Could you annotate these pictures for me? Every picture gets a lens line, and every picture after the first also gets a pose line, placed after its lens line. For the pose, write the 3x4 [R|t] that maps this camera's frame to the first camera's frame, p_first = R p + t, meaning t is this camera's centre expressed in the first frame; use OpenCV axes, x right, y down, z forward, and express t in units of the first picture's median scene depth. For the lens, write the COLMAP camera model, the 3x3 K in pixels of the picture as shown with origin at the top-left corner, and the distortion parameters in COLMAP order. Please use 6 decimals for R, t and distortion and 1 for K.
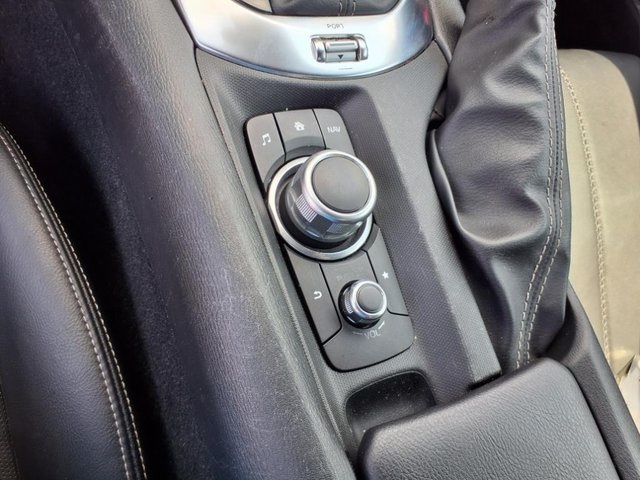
lens RADIAL K [[521.0, 0, 320.0], [0, 521.0, 240.0], [0, 0, 1]] dist [0.012634, -0.043402]
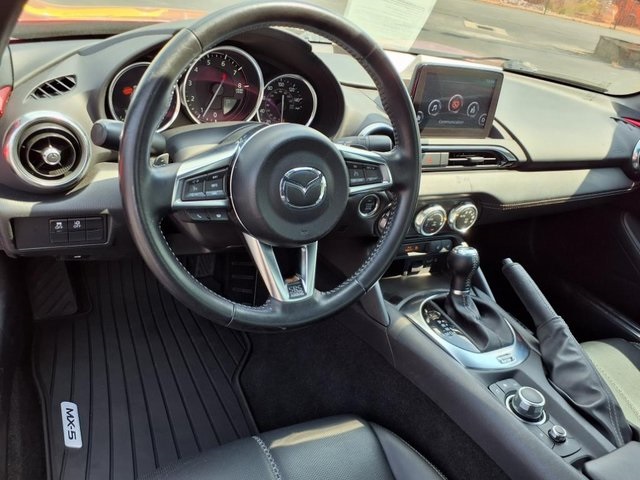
lens RADIAL K [[521.0, 0, 320.0], [0, 521.0, 240.0], [0, 0, 1]] dist [0.012634, -0.043402]
pose [[0.971688, -0.233577, 0.035561, -0.906984], [0.204640, 0.756799, -0.620788, 0.719641], [0.118089, 0.610490, 0.783171, -1.782277]]
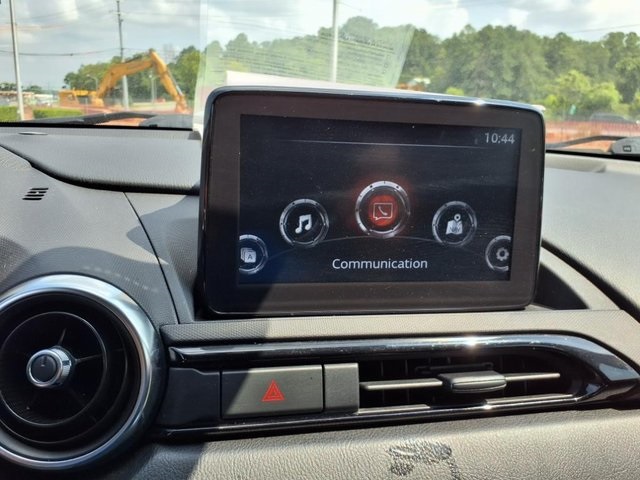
lens RADIAL K [[521.0, 0, 320.0], [0, 521.0, 240.0], [0, 0, 1]] dist [0.012634, -0.043402]
pose [[0.939423, -0.285421, -0.189787, 0.294707], [-0.017384, 0.513316, -0.858024, -0.831043], [0.342318, 0.809346, 0.477259, -0.147535]]
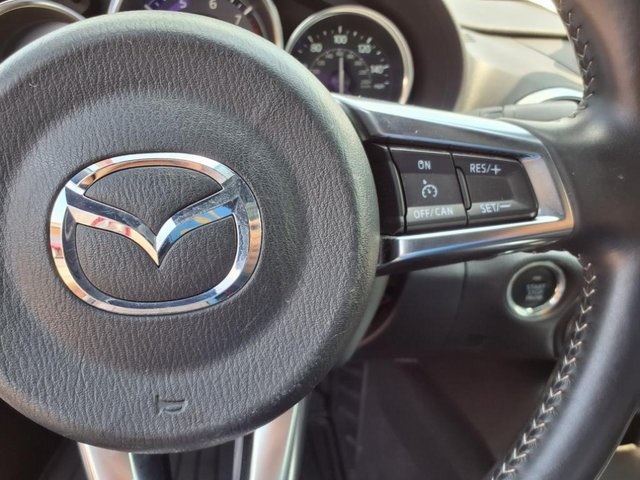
lens RADIAL K [[521.0, 0, 320.0], [0, 521.0, 240.0], [0, 0, 1]] dist [0.012634, -0.043402]
pose [[0.919558, -0.231829, -0.317282, -0.894575], [-0.086112, 0.668917, -0.738332, 0.684201], [0.383403, 0.706261, 0.595145, -1.741220]]
